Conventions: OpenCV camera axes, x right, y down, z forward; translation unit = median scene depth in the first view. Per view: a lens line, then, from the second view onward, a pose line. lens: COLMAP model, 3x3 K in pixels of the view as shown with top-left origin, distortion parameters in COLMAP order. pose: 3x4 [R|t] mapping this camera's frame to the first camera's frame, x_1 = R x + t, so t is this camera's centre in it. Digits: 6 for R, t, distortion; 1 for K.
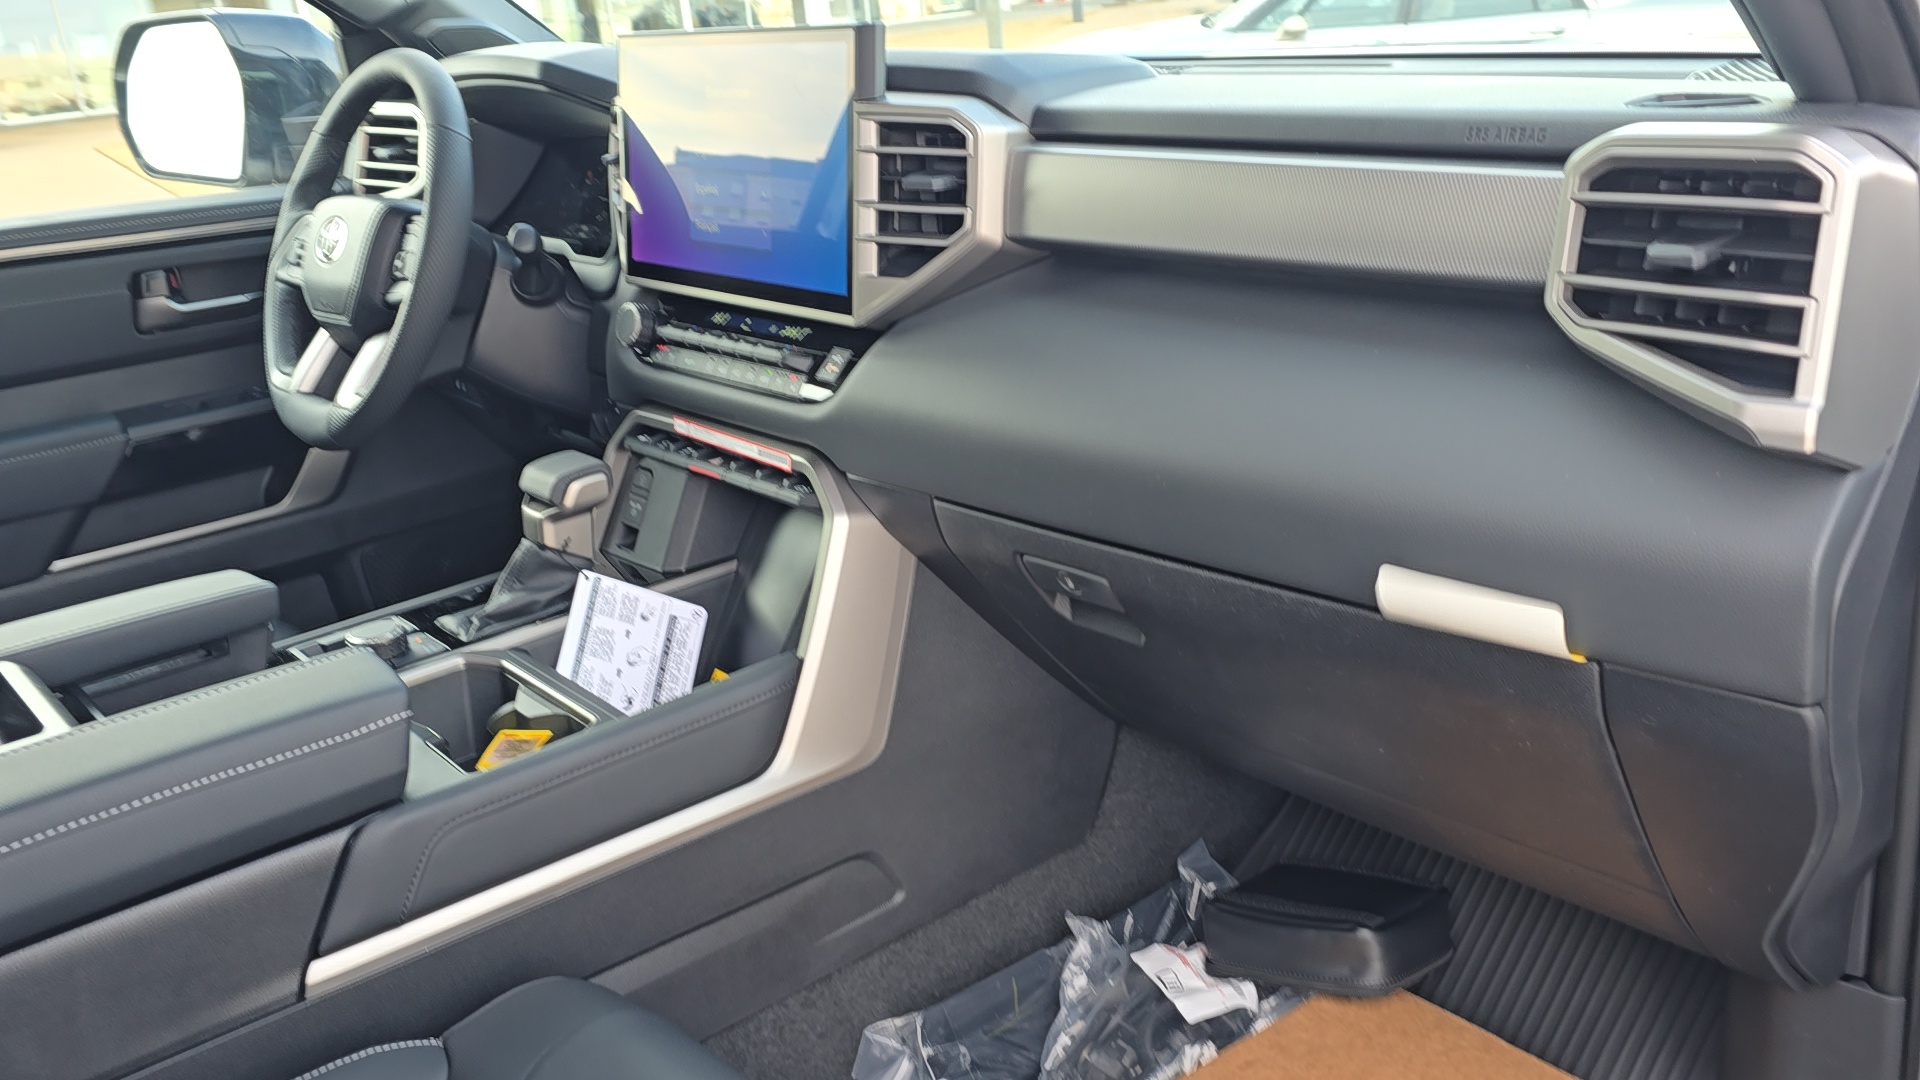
lens RADIAL K [[1611.3, 0, 947.9], [0, 1611.3, 546.7], [0, 0, 1]] dist [-0.005614, 0.022982]
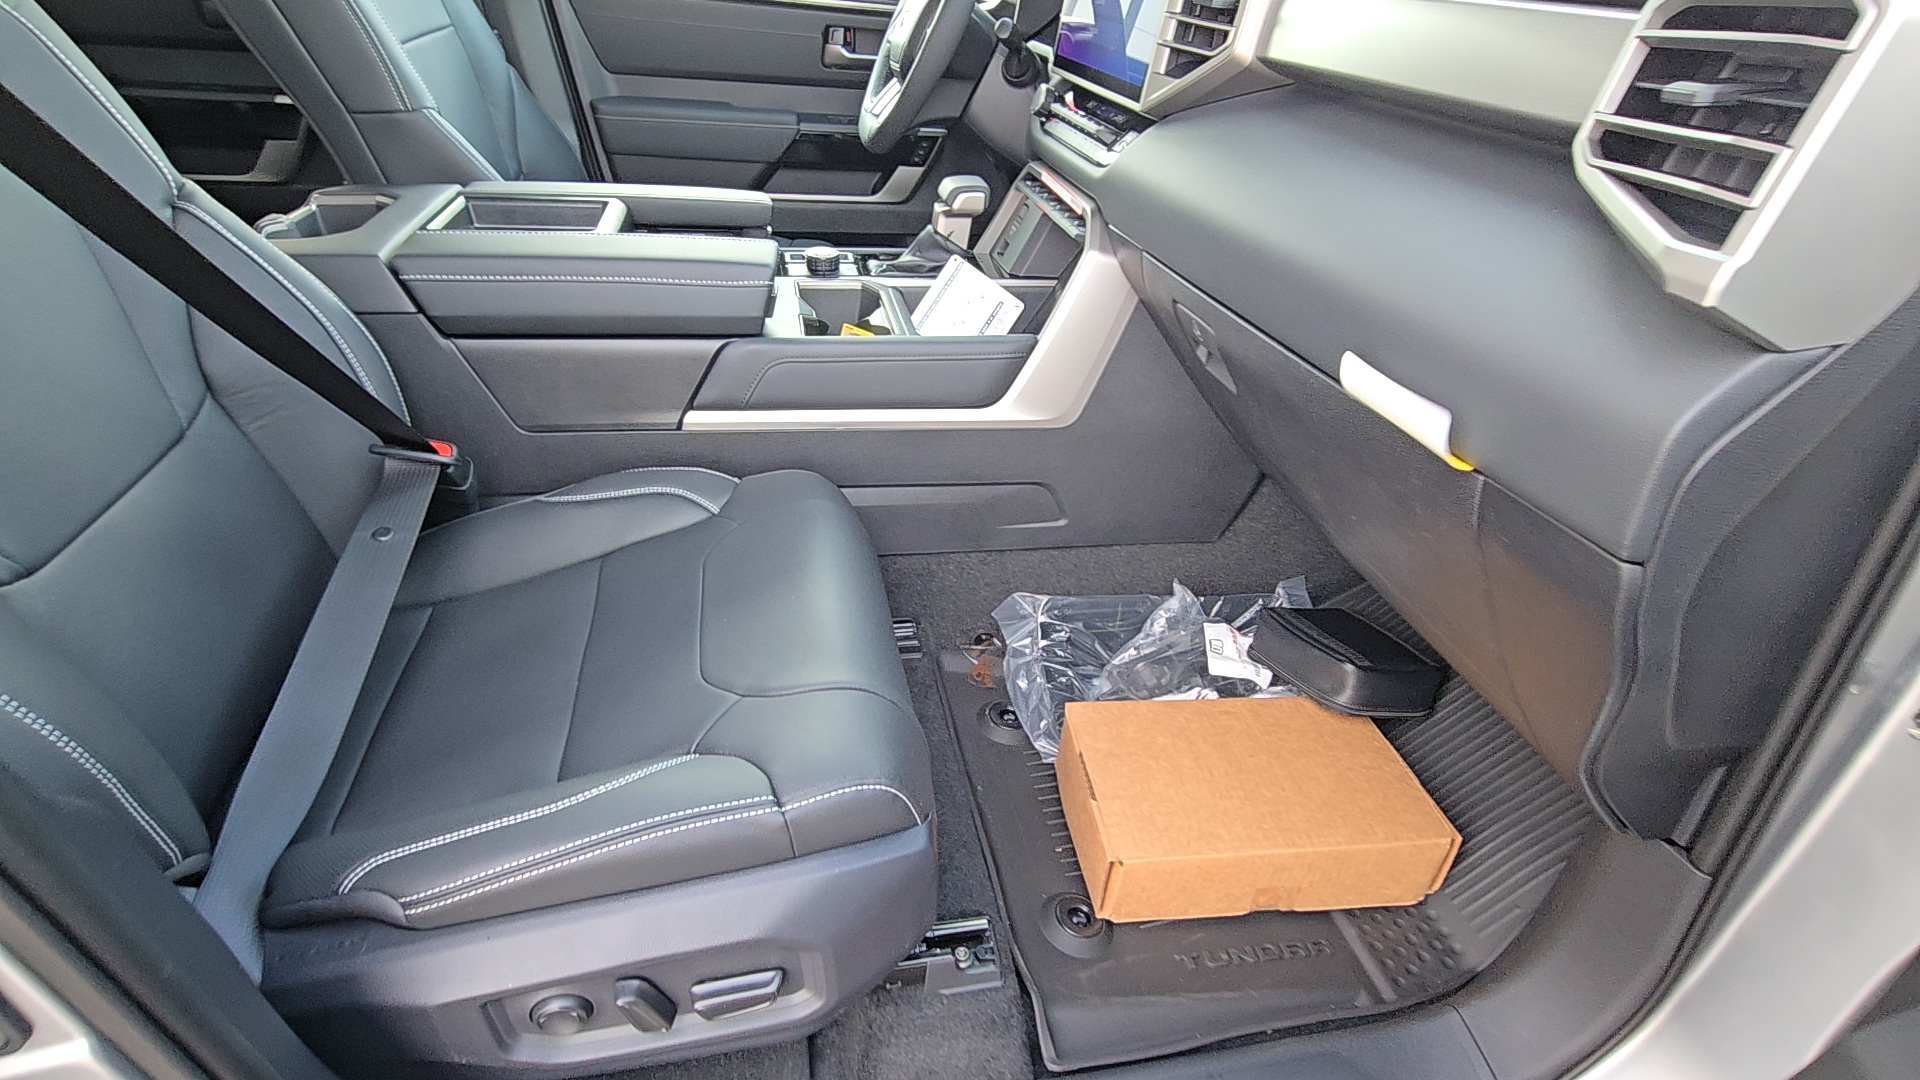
lens RADIAL K [[970.0, 0, 964.1], [0, 970.0, 545.1], [0, 0, 1]] dist [-0.002744, 0.001290]
pose [[0.860812, 0.371906, -0.347403, 0.221400], [-0.293091, 0.920333, 0.259009, 0.029810], [0.416054, -0.121137, 0.901235, 0.143471]]
